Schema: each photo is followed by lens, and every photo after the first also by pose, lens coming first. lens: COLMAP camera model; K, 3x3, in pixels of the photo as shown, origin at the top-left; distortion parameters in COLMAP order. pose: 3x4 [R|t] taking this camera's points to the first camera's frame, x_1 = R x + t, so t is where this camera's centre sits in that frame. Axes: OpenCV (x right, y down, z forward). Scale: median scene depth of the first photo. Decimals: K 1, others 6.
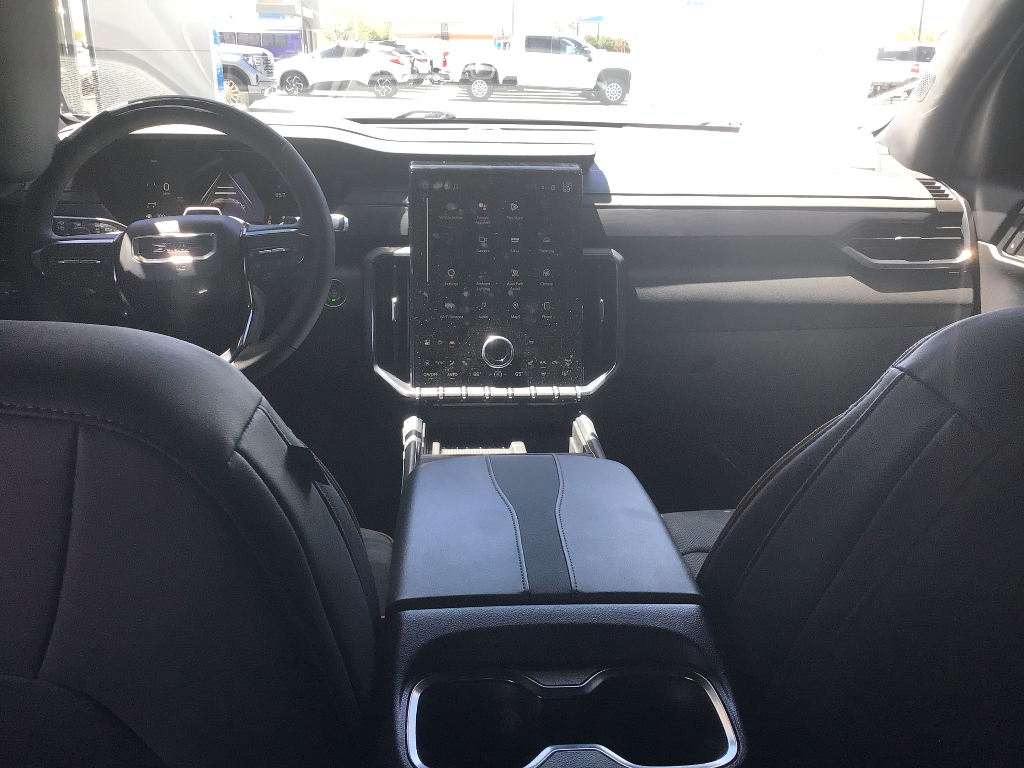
lens RADIAL K [[896.3, 0, 505.2], [0, 896.3, 376.1], [0, 0, 1]] dist [0.067050, -0.028083]
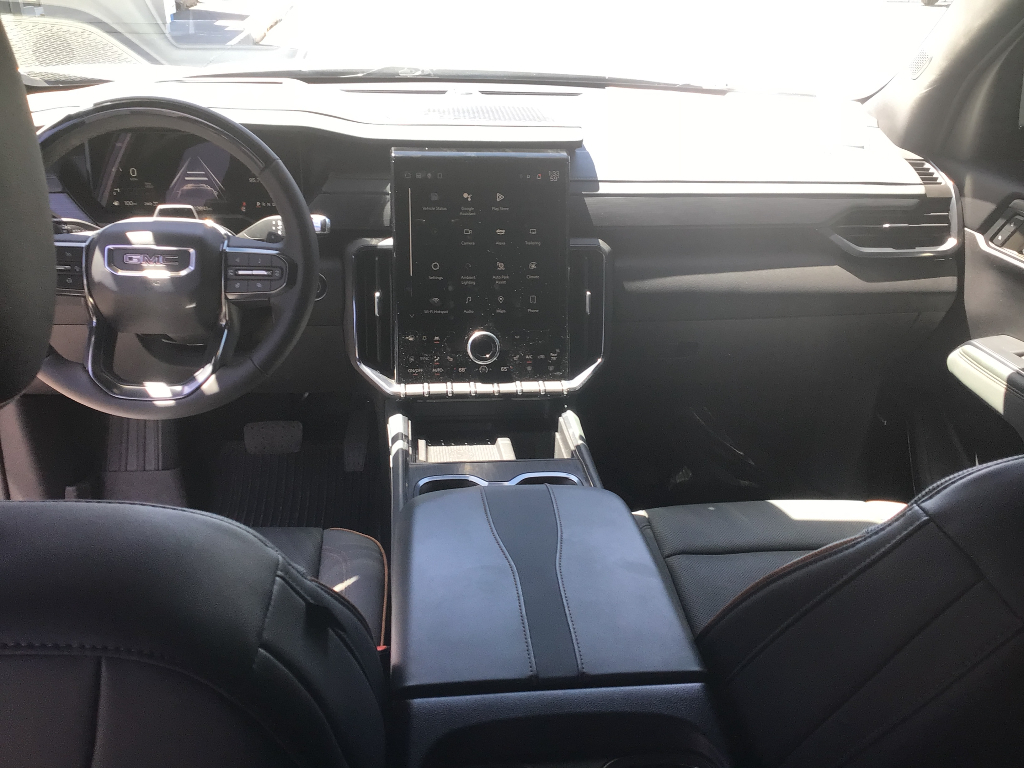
lens RADIAL K [[896.3, 0, 505.1], [0, 896.3, 376.9], [0, 0, 1]] dist [0.067050, -0.028083]
pose [[0.999224, -0.003983, 0.039184, -0.023019], [-0.000164, 0.994444, 0.105268, -0.097922], [-0.039386, -0.105193, 0.993672, 0.017150]]
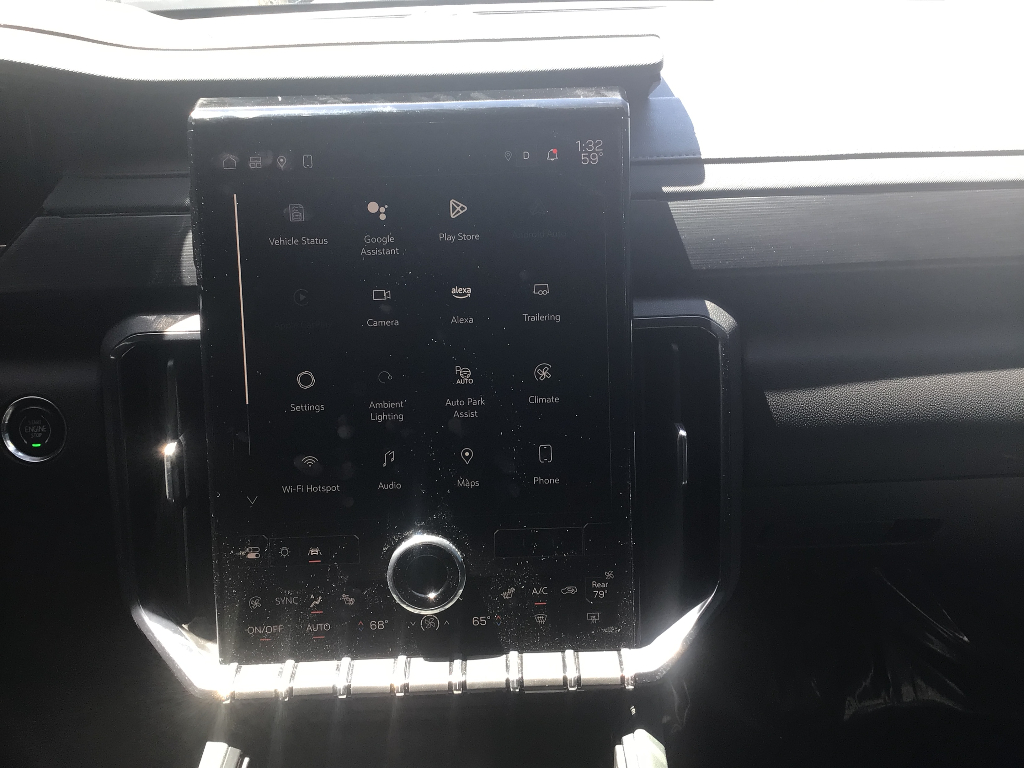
lens RADIAL K [[896.3, 0, 511.1], [0, 896.3, 377.3], [0, 0, 1]] dist [0.067050, -0.028083]
pose [[0.997545, -0.020799, -0.066873, 0.058820], [0.026891, 0.995439, 0.091528, -0.150393], [0.064664, -0.093101, 0.993555, 0.603768]]
